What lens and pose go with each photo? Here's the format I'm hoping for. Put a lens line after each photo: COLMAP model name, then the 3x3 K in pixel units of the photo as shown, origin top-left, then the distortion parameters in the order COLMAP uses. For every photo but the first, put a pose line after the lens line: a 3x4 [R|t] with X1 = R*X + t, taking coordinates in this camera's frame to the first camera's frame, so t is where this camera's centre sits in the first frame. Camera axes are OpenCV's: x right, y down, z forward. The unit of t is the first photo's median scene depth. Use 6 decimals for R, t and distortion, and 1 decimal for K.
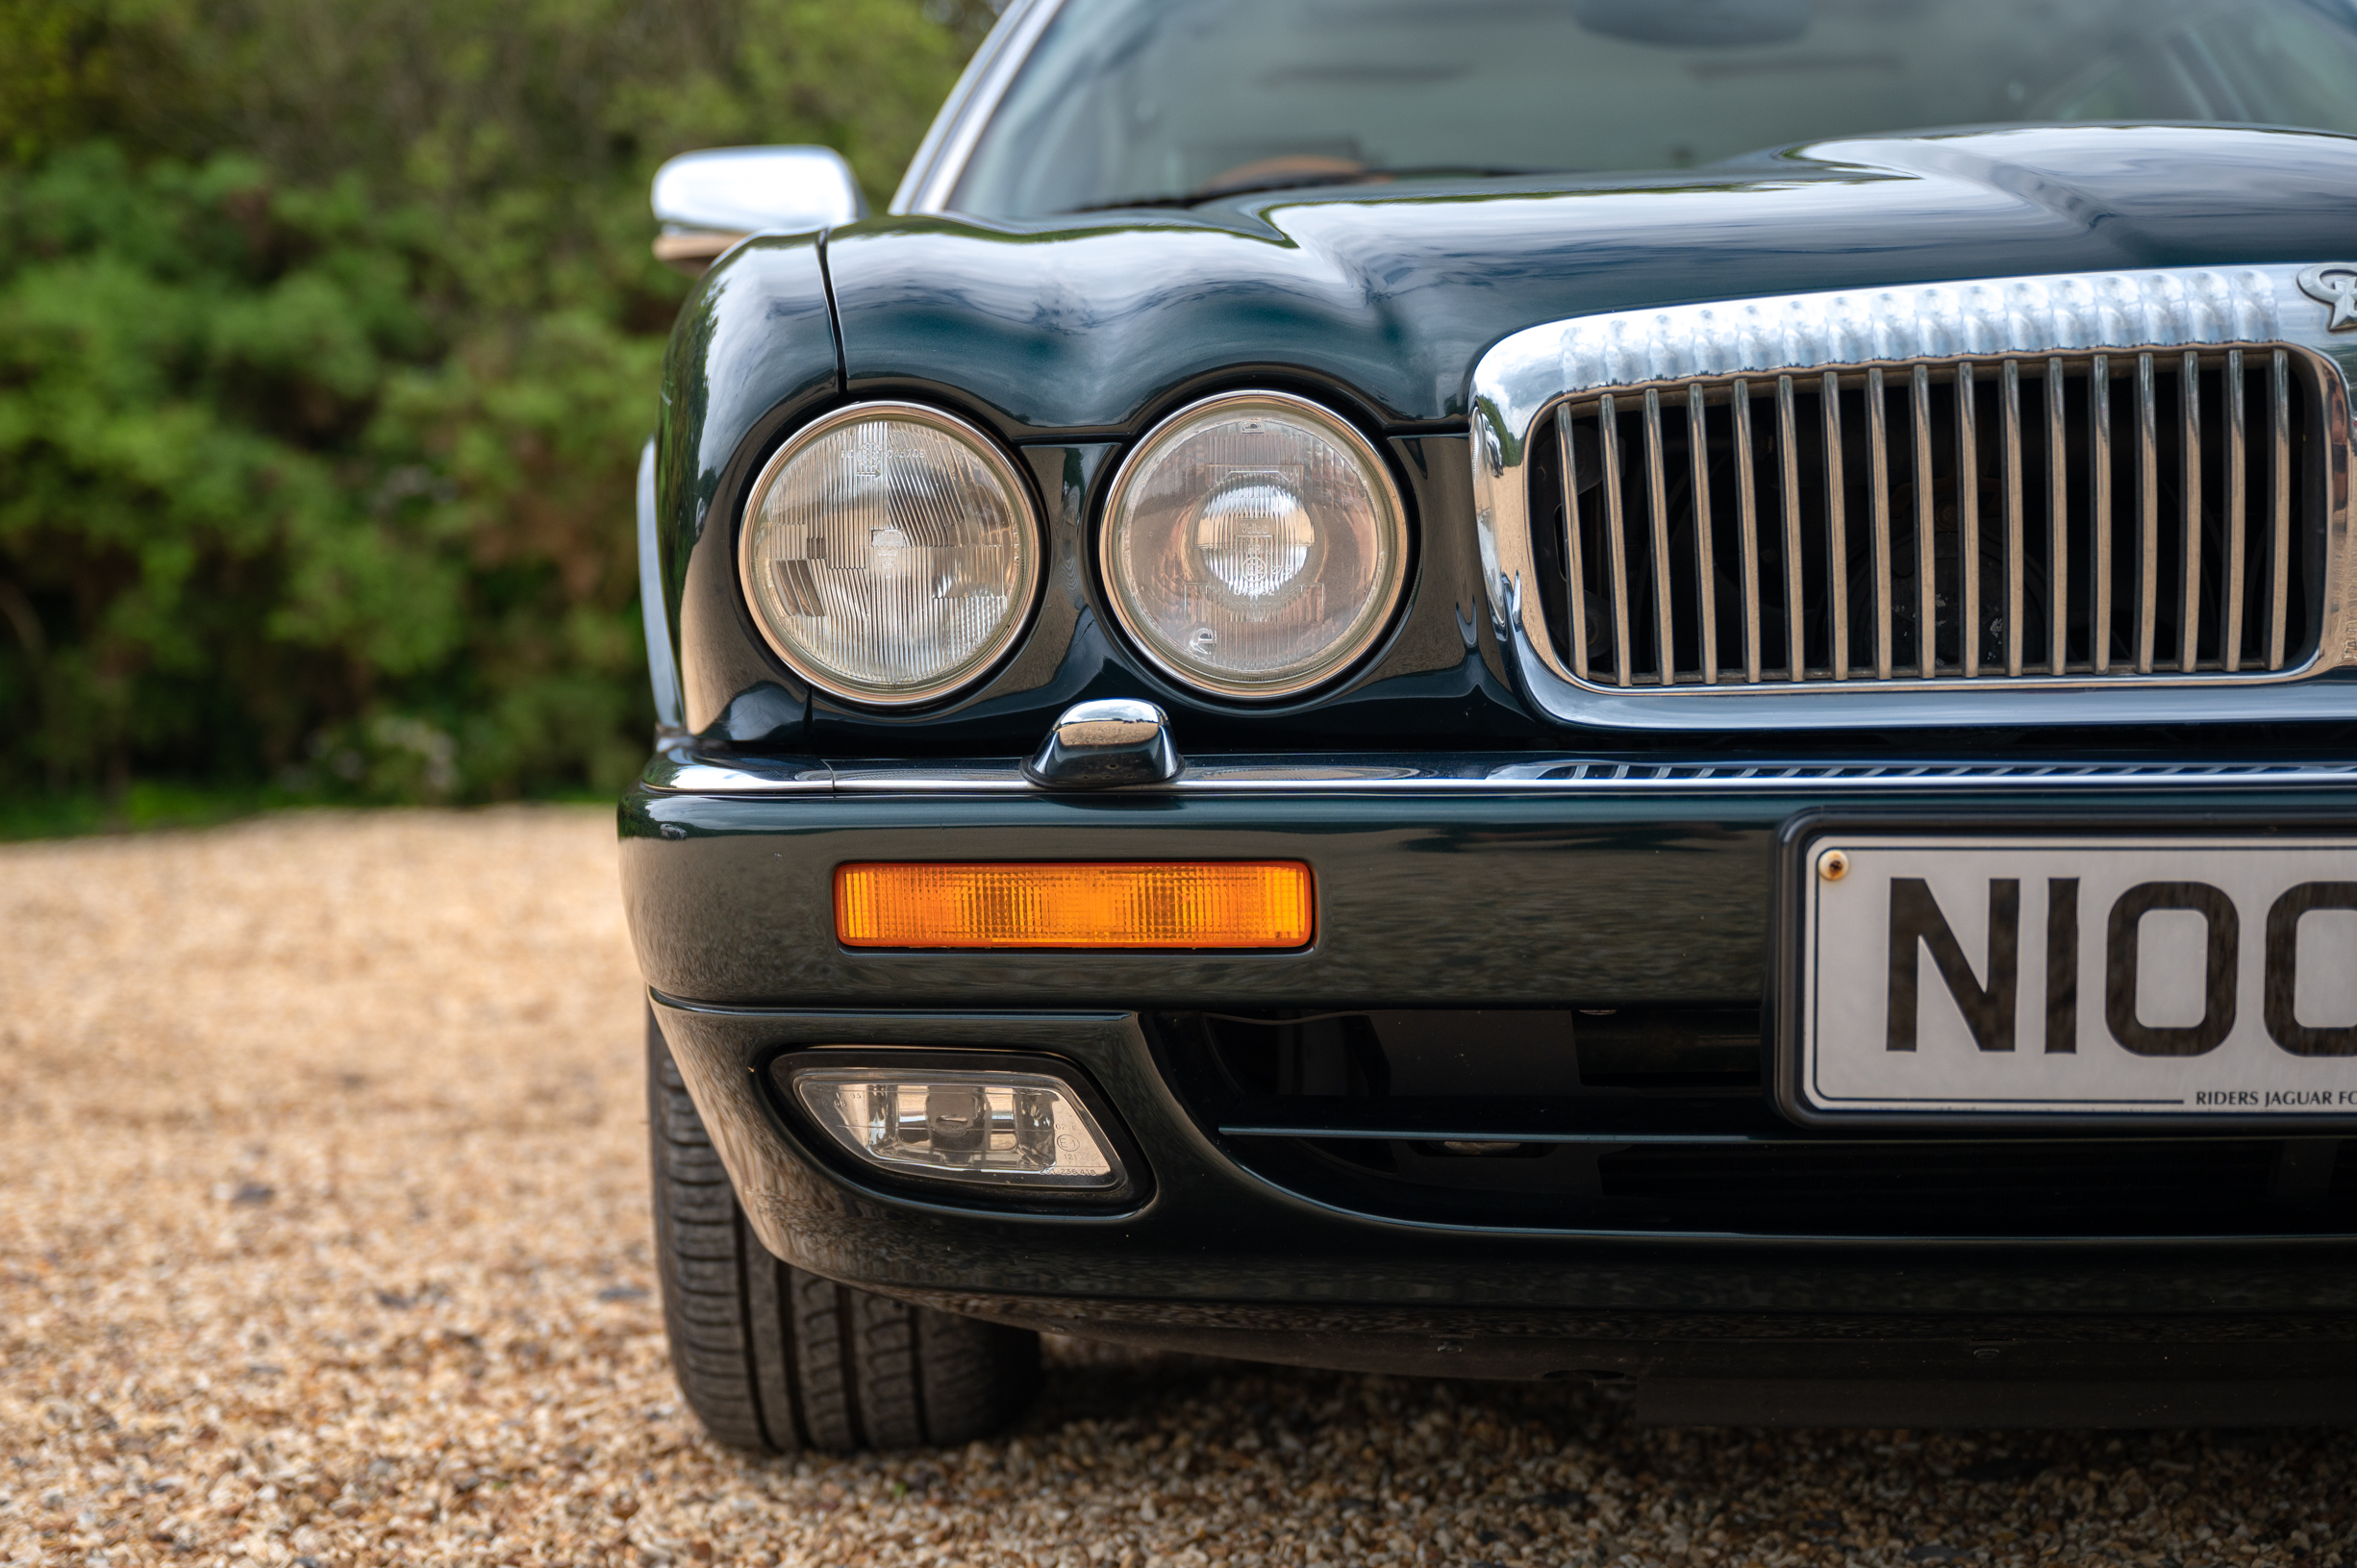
lens RADIAL K [[3570.8, 0, 1107.6], [0, 3570.8, 798.3], [0, 0, 1]] dist [0.005184, 0.000000]
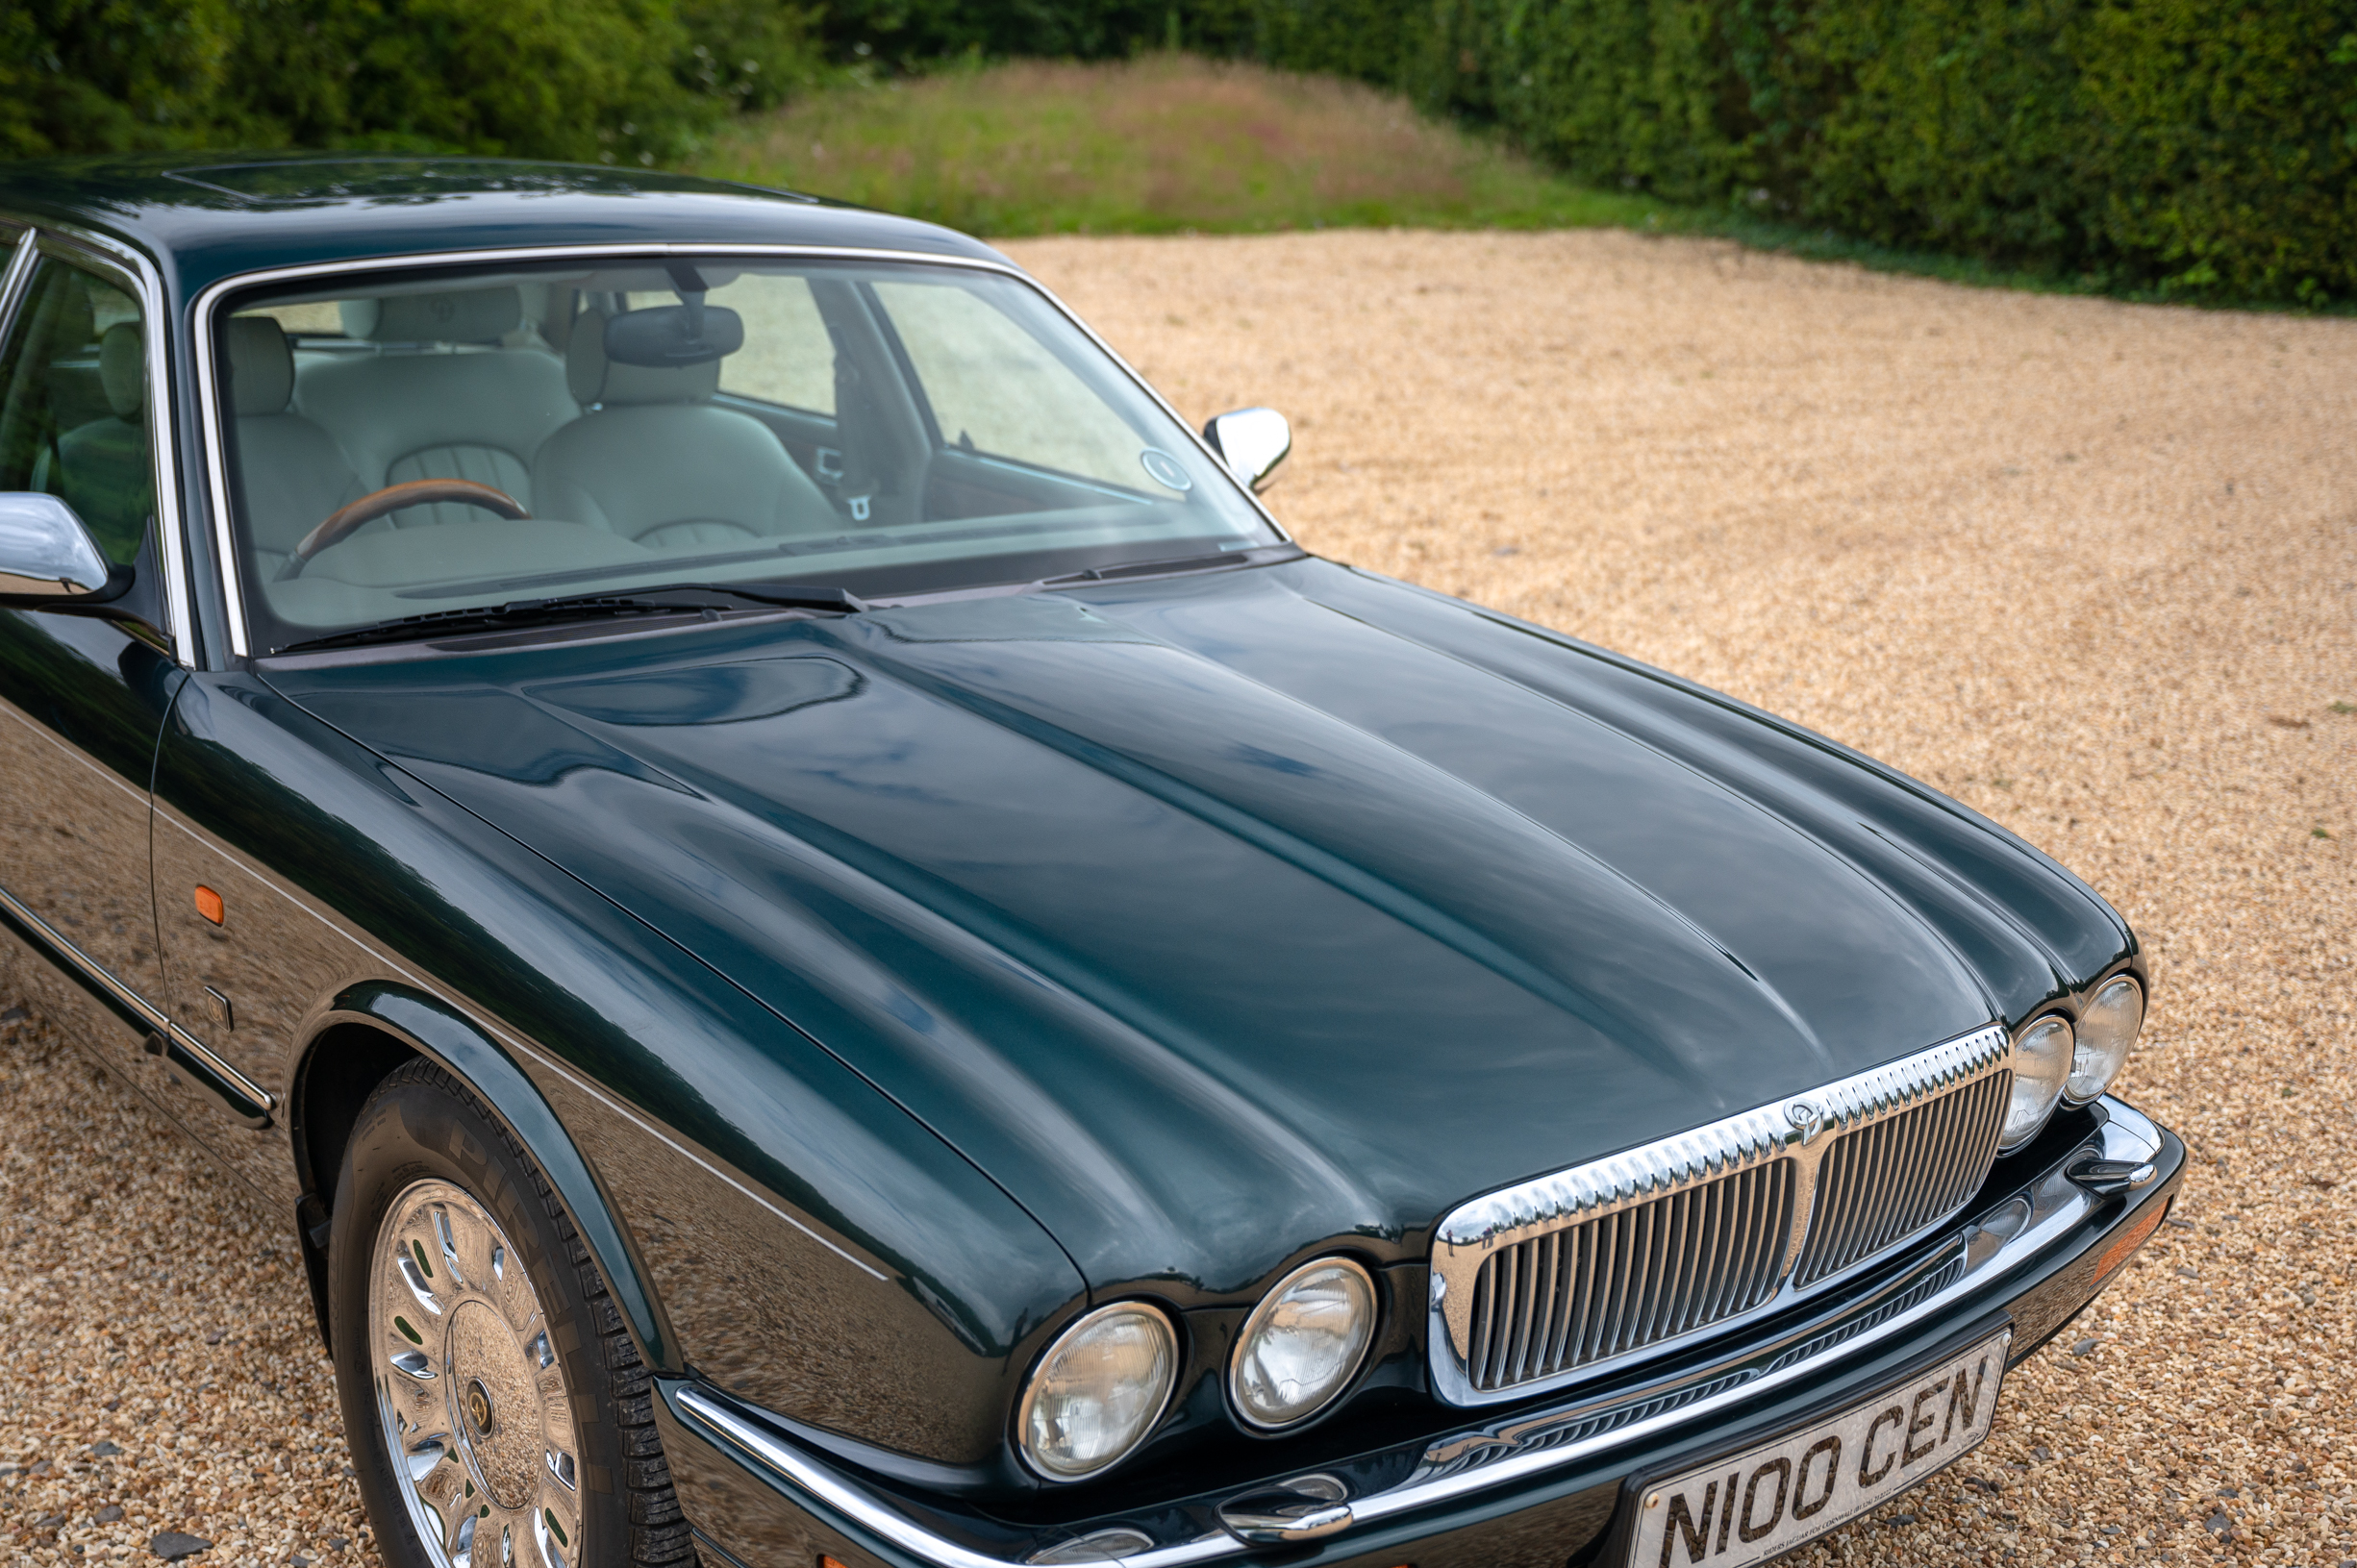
lens RADIAL K [[2706.1, 0, 1227.6], [0, 2706.1, 777.0], [0, 0, 1]] dist [0.005359, 0.000000]
pose [[0.752403, -0.122186, 0.647272, -0.728456], [-0.027152, 0.976057, 0.215814, -0.568592], [-0.658143, -0.179954, 0.731070, 0.164408]]
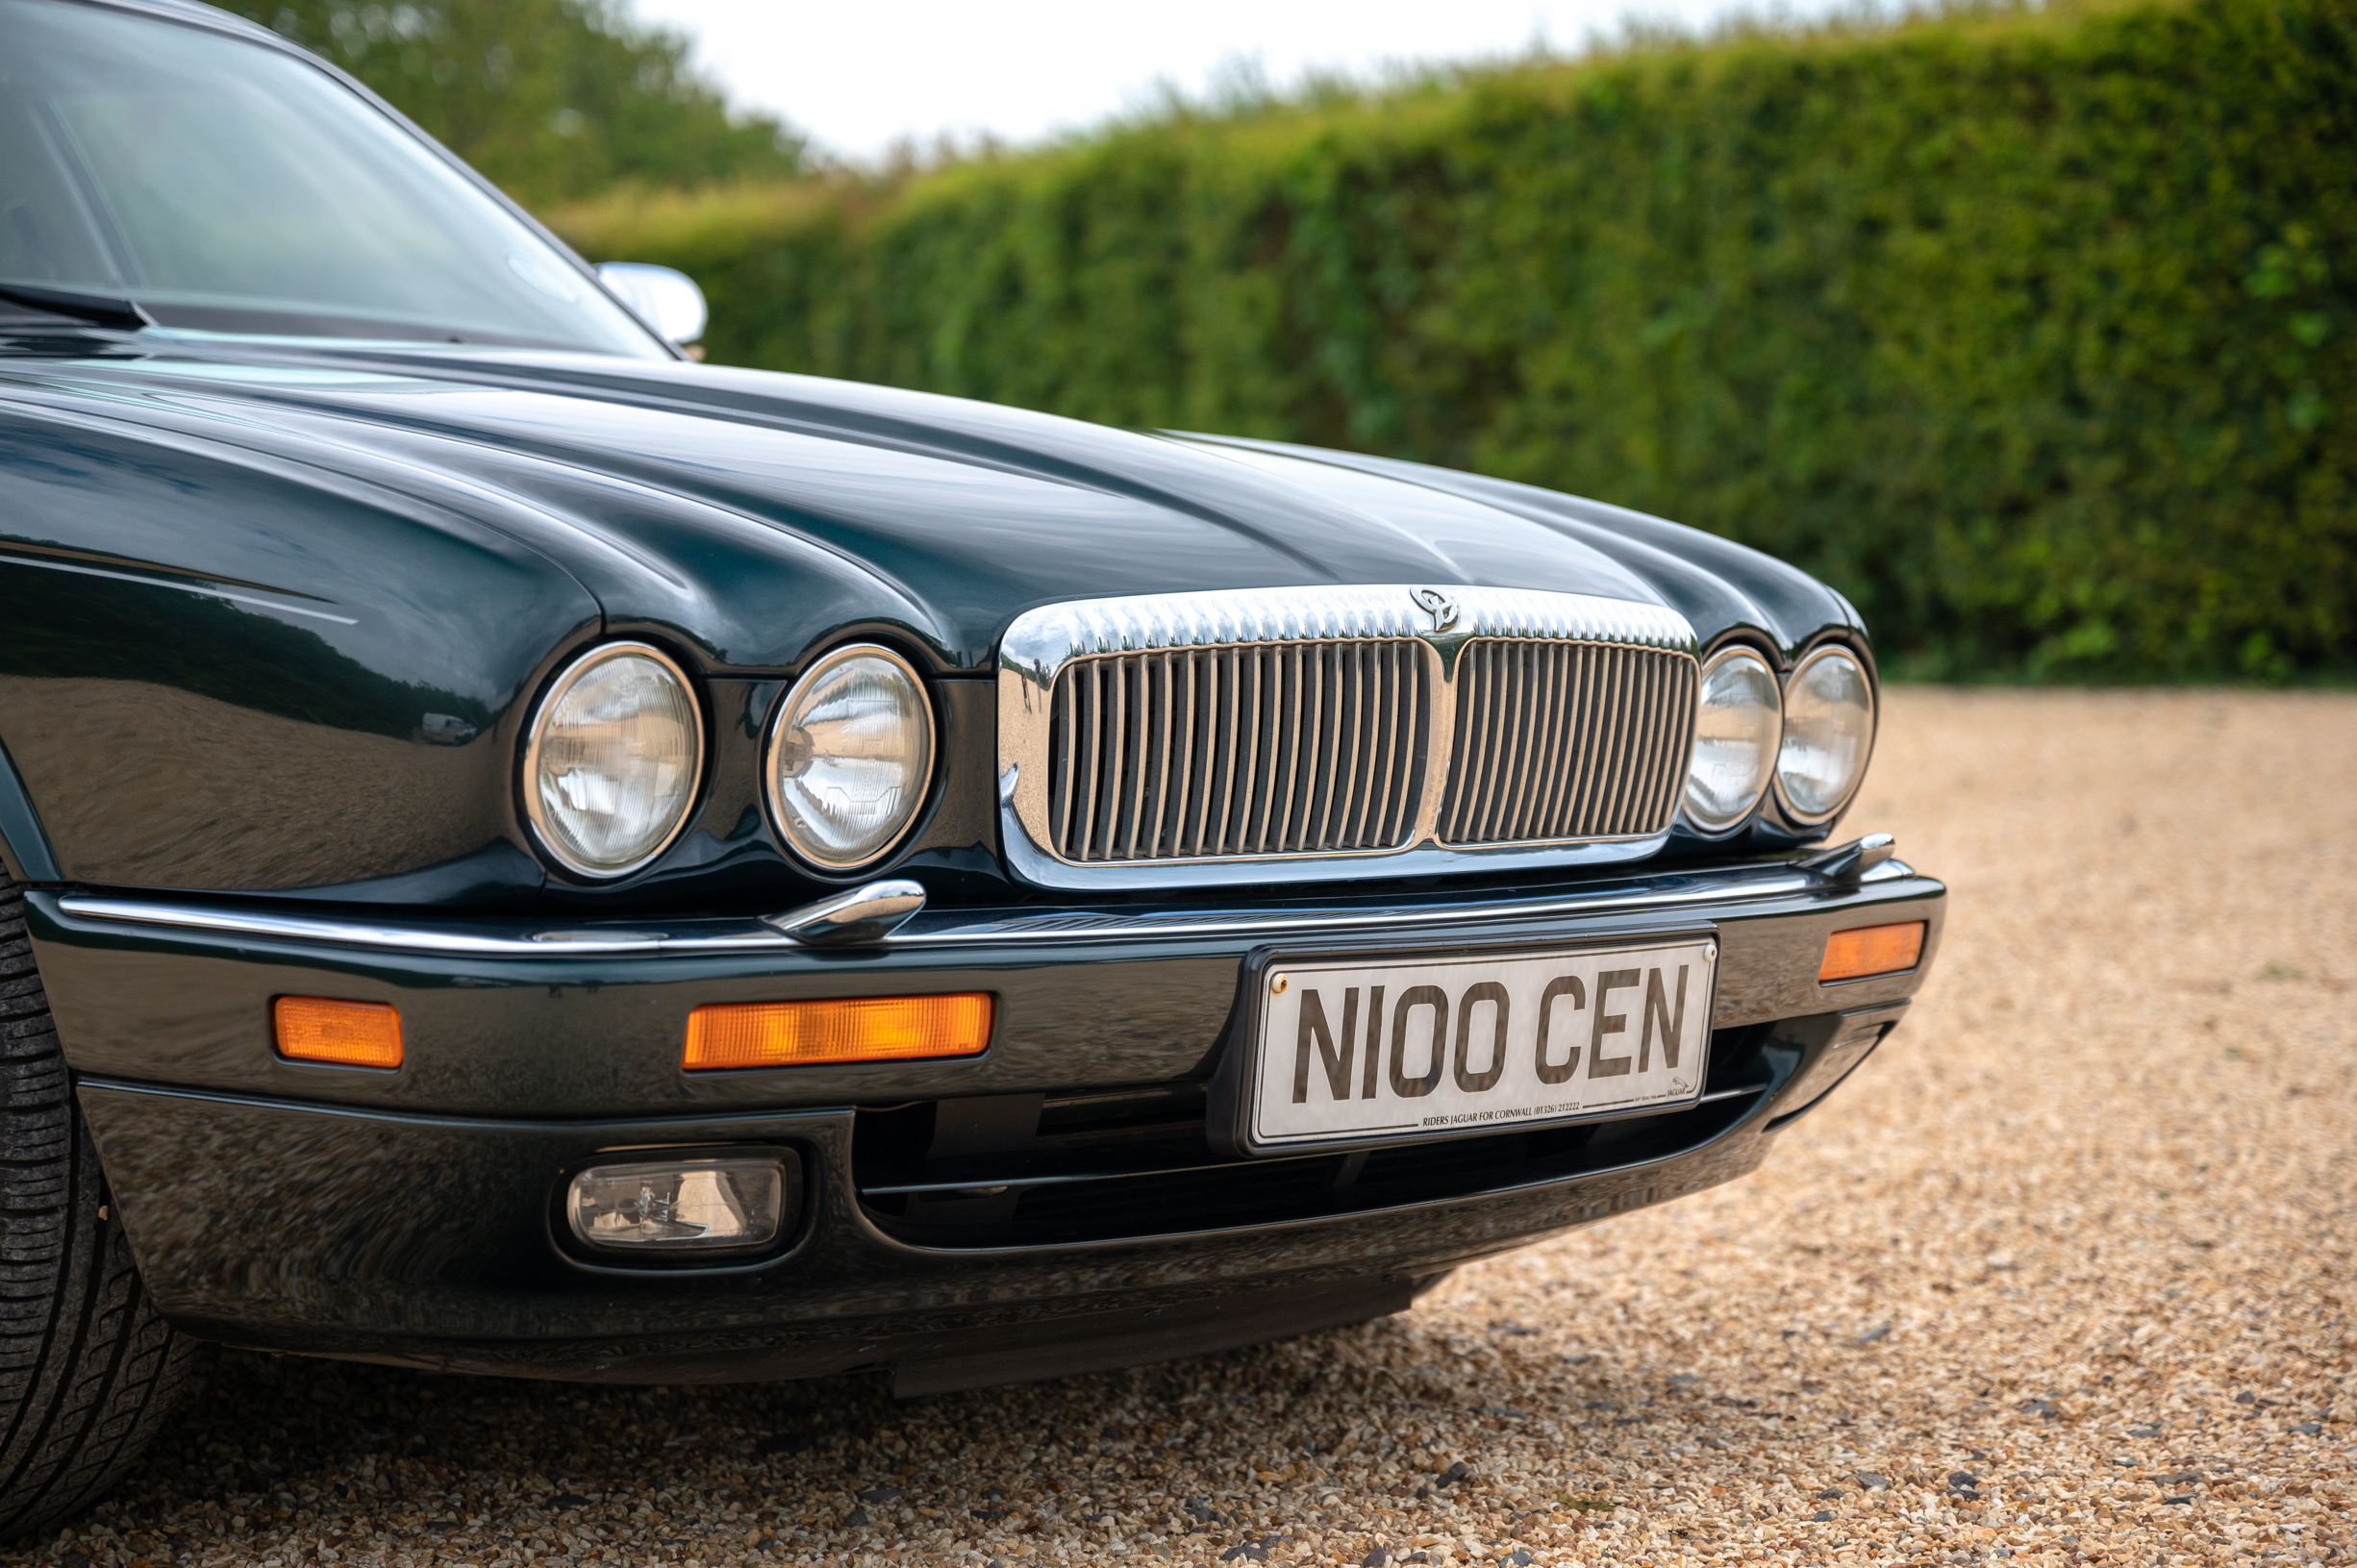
lens RADIAL K [[4991.2, 0, 1181.4], [0, 4991.2, 766.4], [0, 0, 1]] dist [0.005182, 0.000000]
pose [[0.647334, -0.003083, 0.762200, -1.270915], [0.001415, 0.999995, 0.002843, -0.070045], [-0.762205, -0.000762, 0.647335, -0.300663]]
